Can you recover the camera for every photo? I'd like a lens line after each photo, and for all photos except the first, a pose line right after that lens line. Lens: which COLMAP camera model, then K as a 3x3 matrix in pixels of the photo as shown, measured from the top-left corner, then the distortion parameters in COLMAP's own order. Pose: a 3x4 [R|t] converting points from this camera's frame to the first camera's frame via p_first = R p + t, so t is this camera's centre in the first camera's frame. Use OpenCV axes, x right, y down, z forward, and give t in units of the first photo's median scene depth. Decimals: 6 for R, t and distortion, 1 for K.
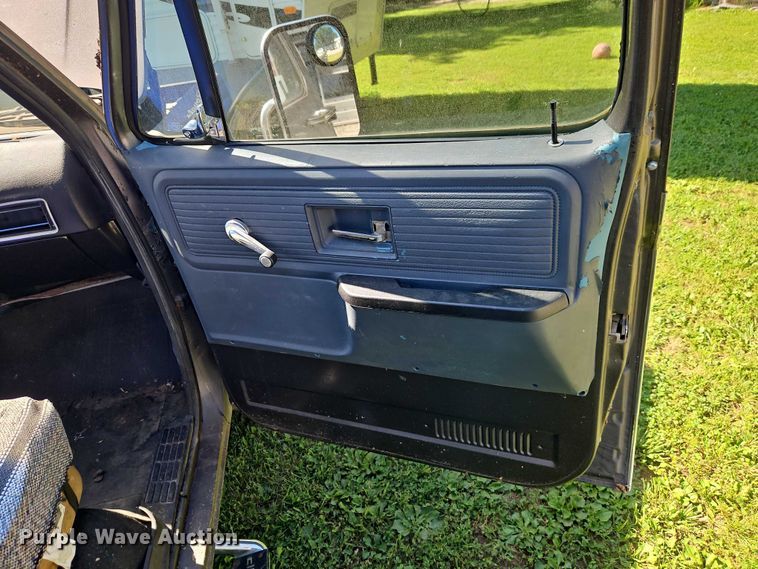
lens RADIAL K [[520.2, 0, 380.3], [0, 520.2, 280.9], [0, 0, 1]] dist [0.022054, 0.000630]
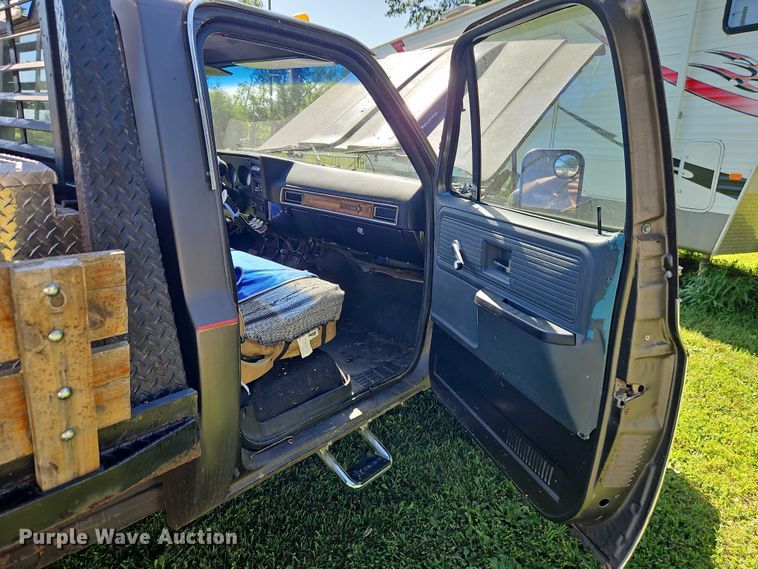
lens RADIAL K [[520.2, 0, 378.2], [0, 520.2, 284.8], [0, 0, 1]] dist [0.022054, 0.000630]
pose [[0.617224, 0.355374, -0.701957, 0.811964], [-0.510814, 0.859577, -0.013982, 0.165248], [0.598417, 0.367200, 0.712082, -0.323720]]
